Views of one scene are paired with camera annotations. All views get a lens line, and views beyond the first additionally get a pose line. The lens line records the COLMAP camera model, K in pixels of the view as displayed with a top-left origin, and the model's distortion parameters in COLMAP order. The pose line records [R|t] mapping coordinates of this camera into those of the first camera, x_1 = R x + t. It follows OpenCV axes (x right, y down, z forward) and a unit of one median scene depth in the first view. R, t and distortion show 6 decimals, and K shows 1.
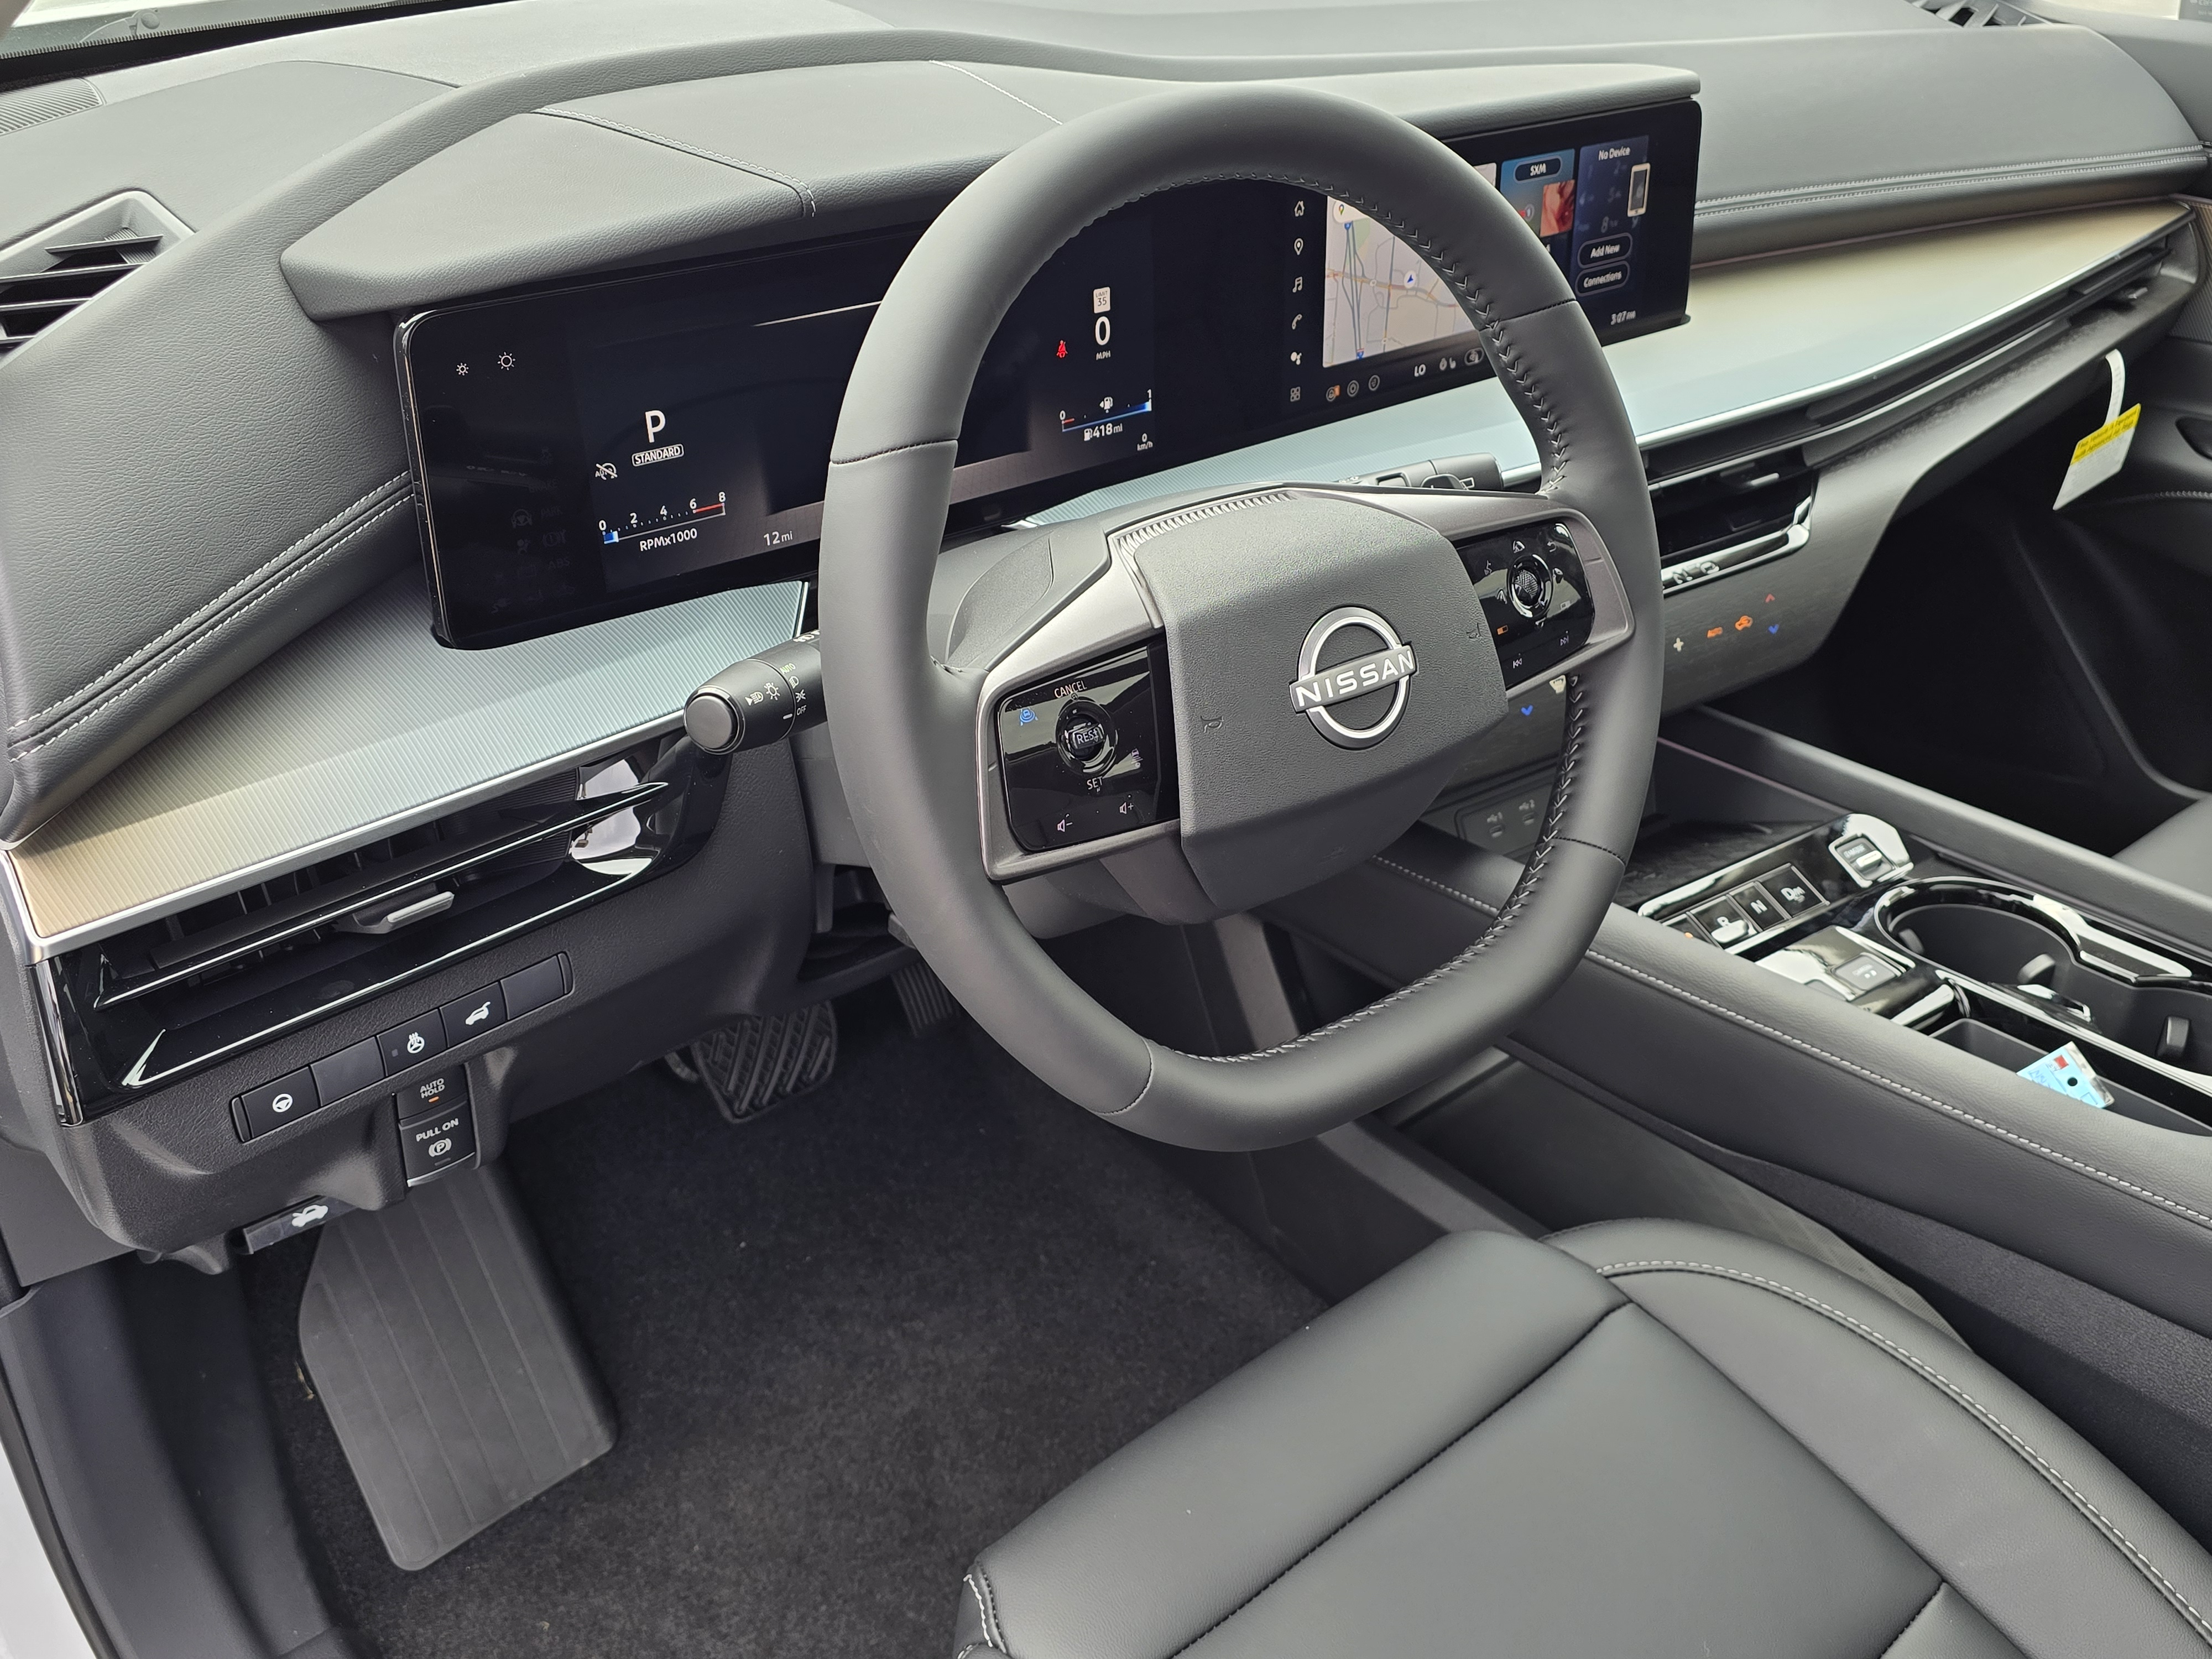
lens RADIAL K [[1976.0, 0, 1143.5], [0, 1976.0, 828.6], [0, 0, 1]] dist [0.062352, -0.019970]
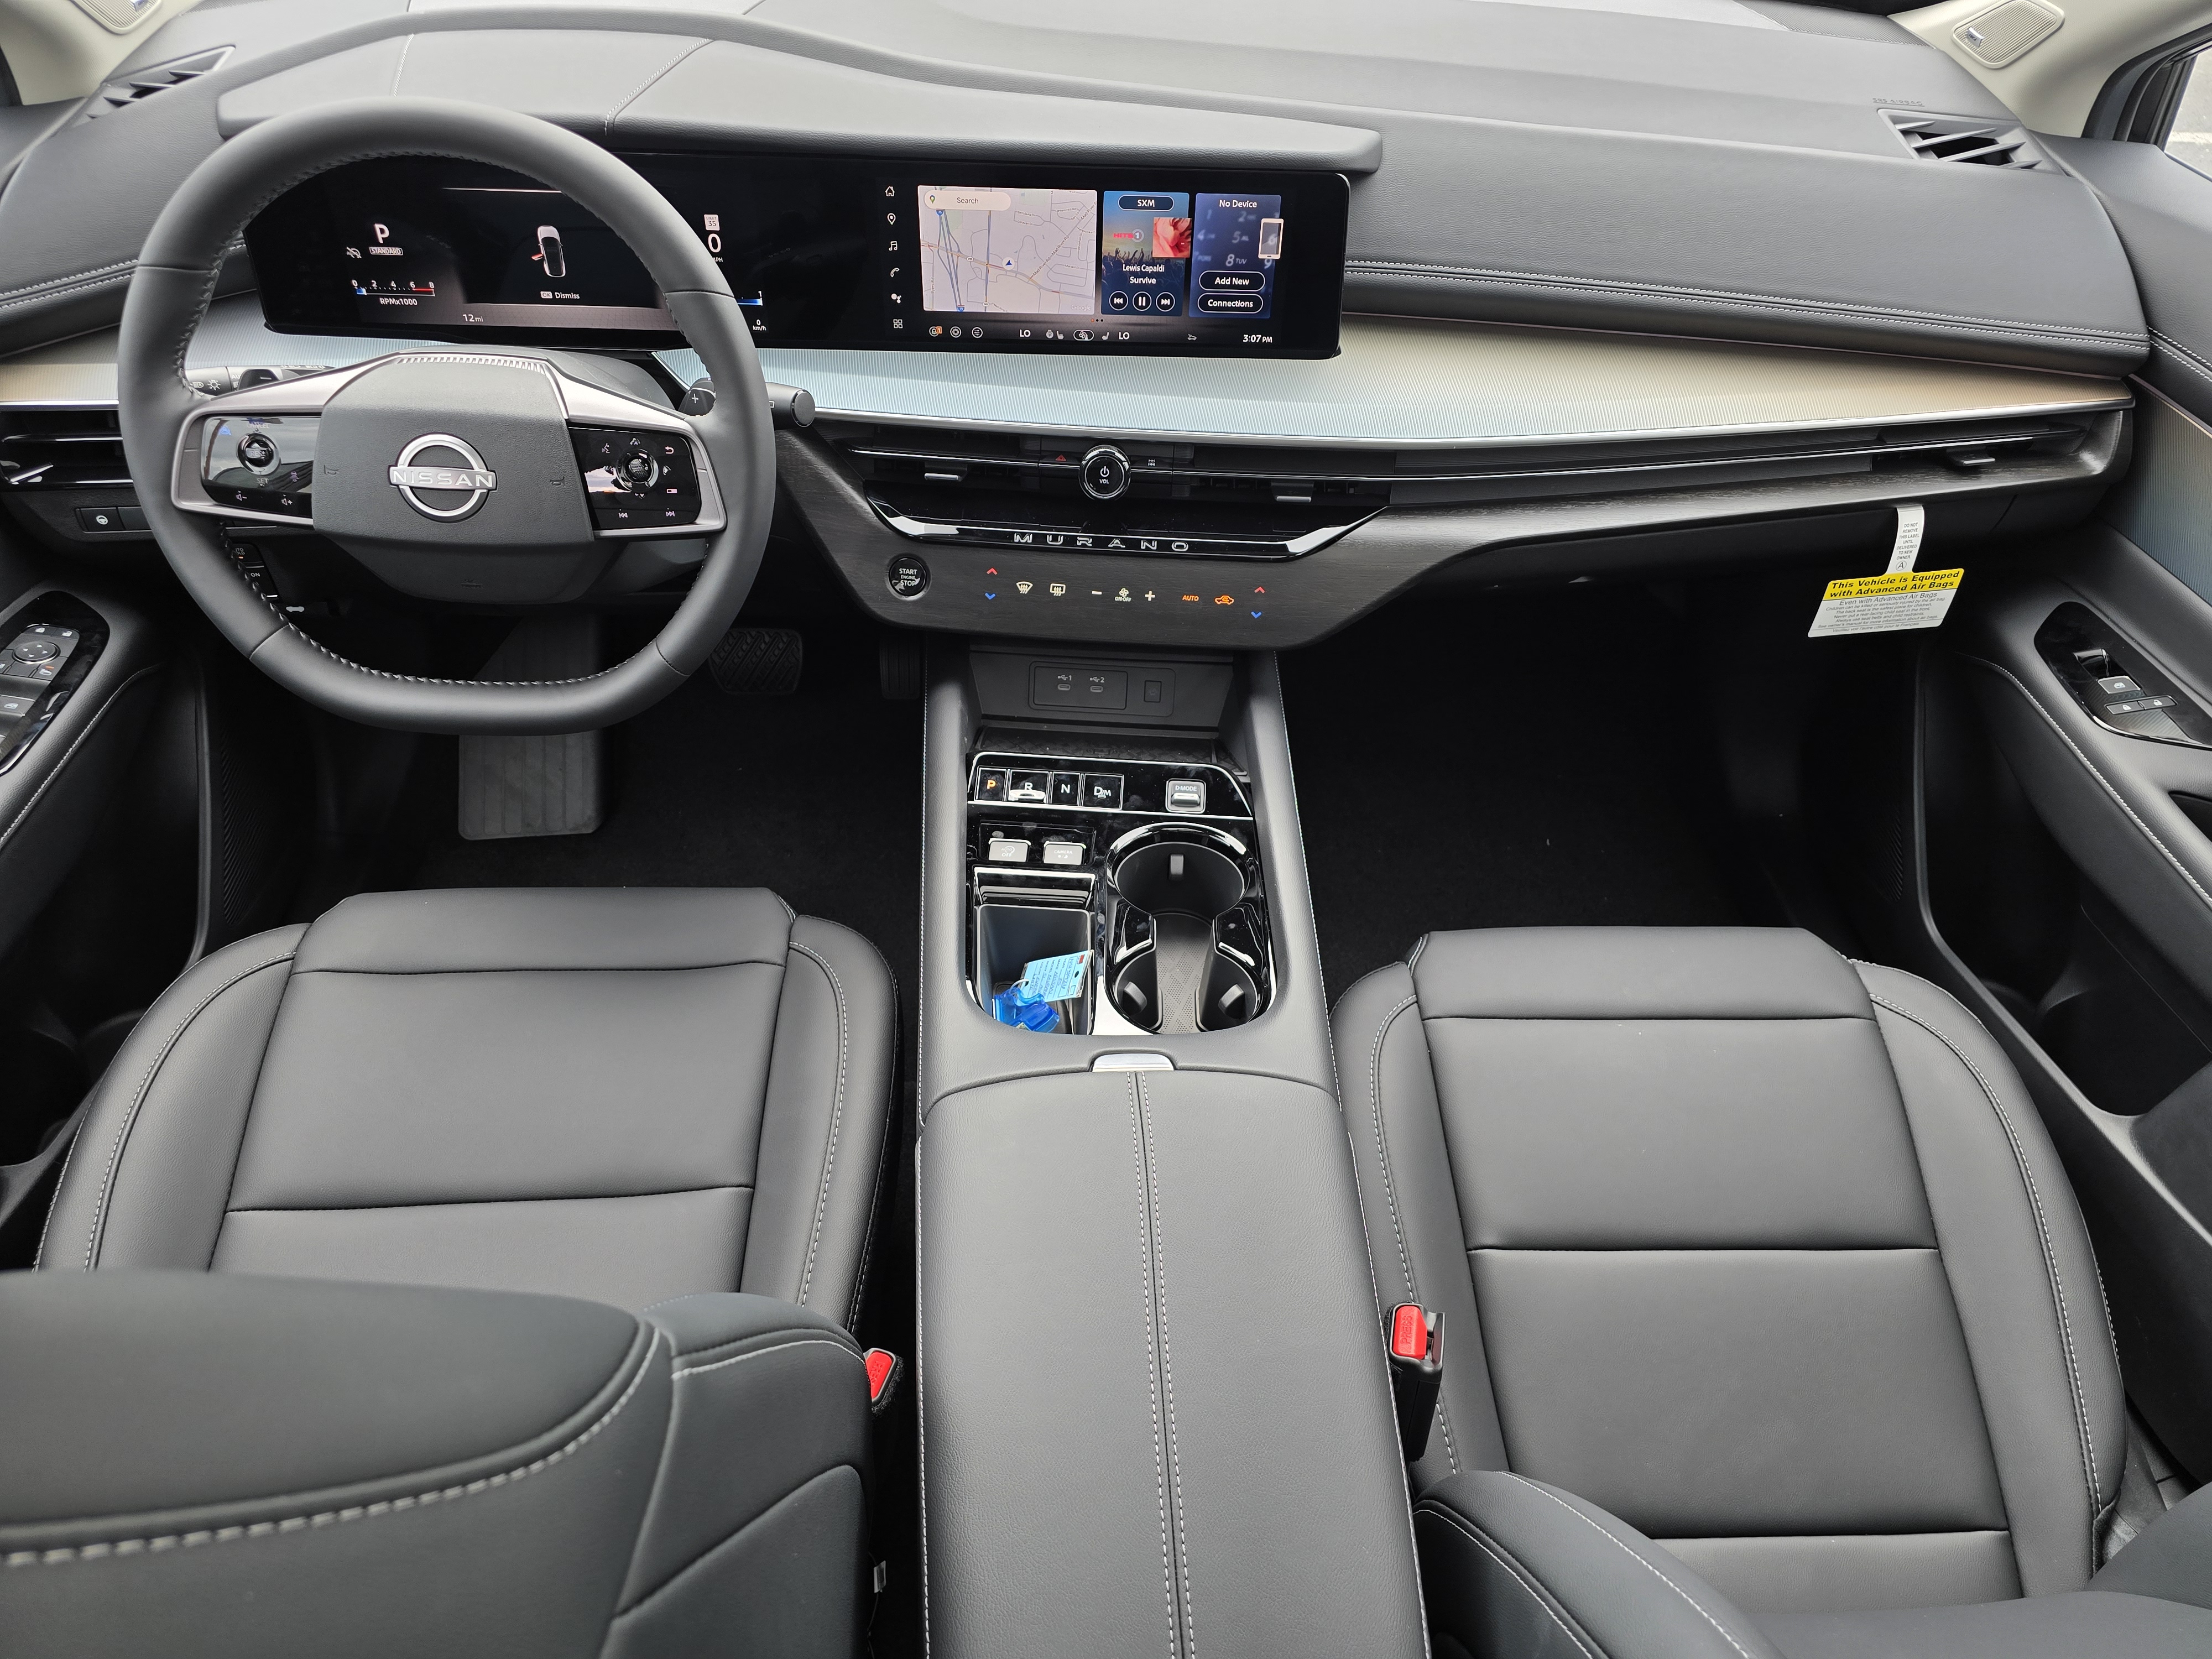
lens RADIAL K [[1524.7, 0, 1102.5], [0, 1524.7, 846.7], [0, 0, 1]] dist [0.051247, -0.050180]
pose [[0.774057, 0.417176, -0.476236, 0.848486], [-0.327684, 0.907605, 0.262444, -0.209226], [0.541719, -0.047092, 0.839239, 0.130701]]
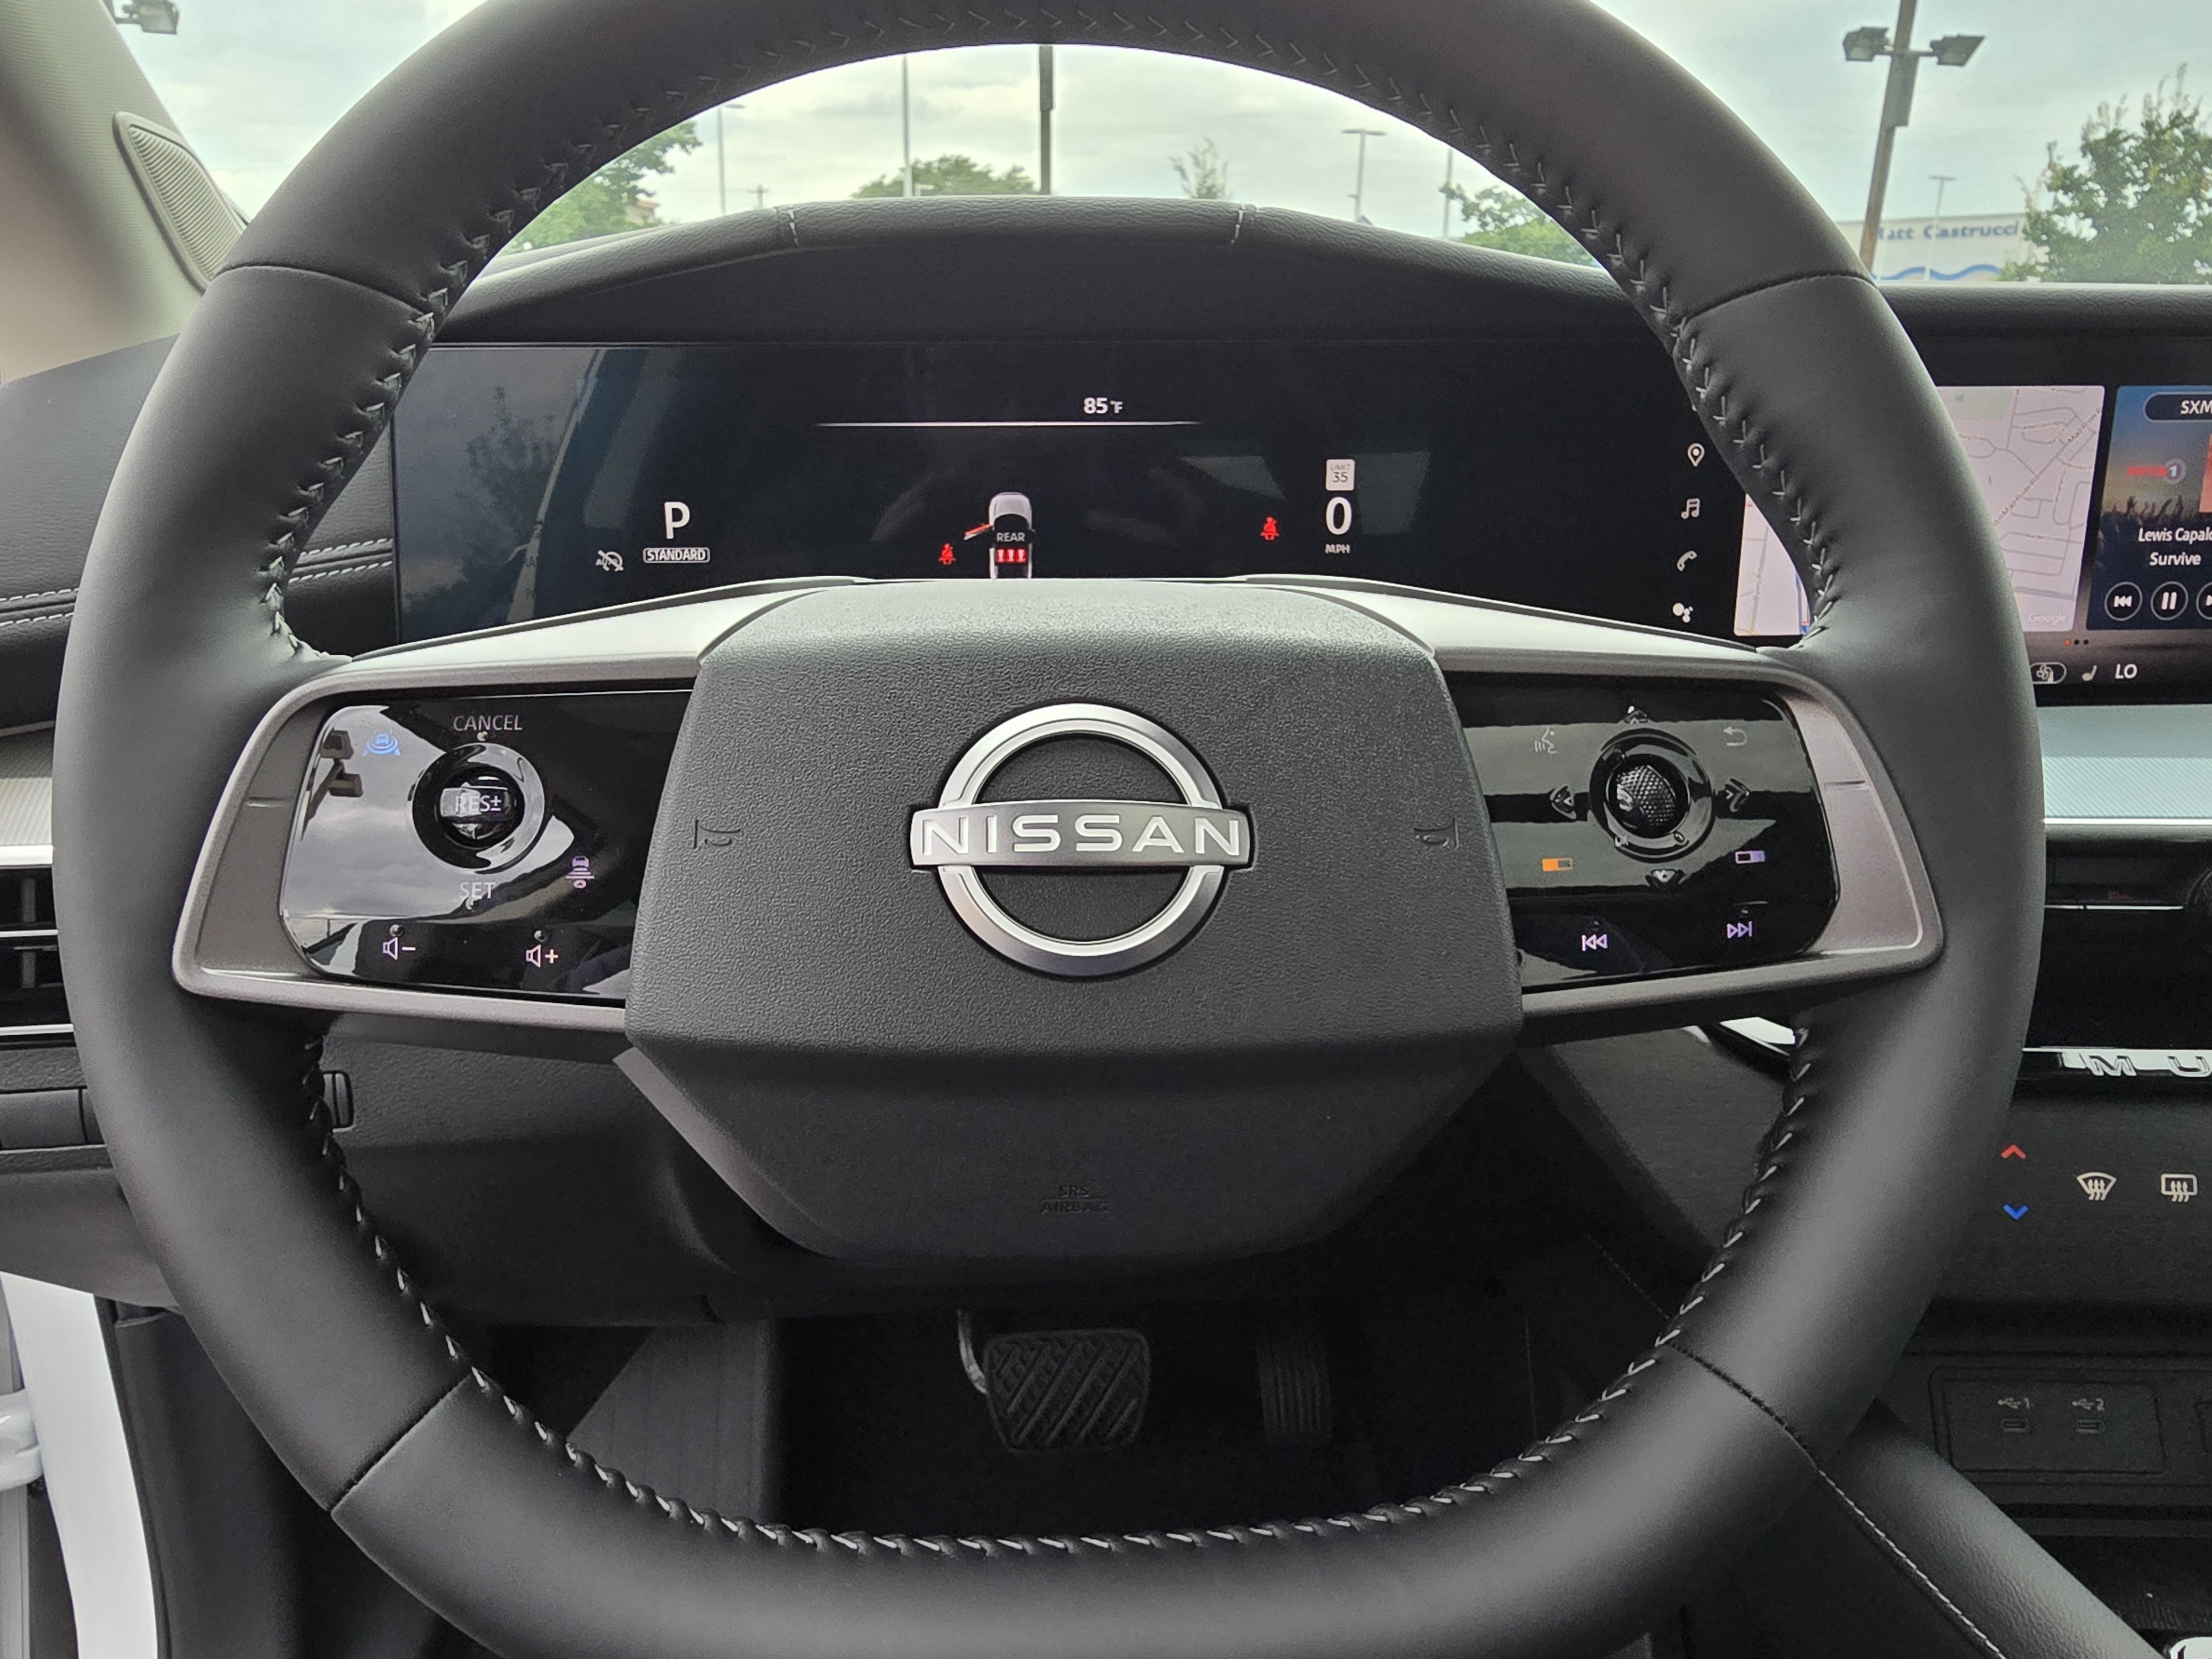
lens RADIAL K [[1531.7, 0, 1016.9], [0, 1531.7, 840.5], [0, 0, 1]] dist [-0.000612, 0.004753]
pose [[0.791673, 0.139378, -0.594835, 0.216243], [-0.287200, 0.944245, -0.160988, -0.004994], [0.539231, 0.298286, 0.787562, 0.450540]]
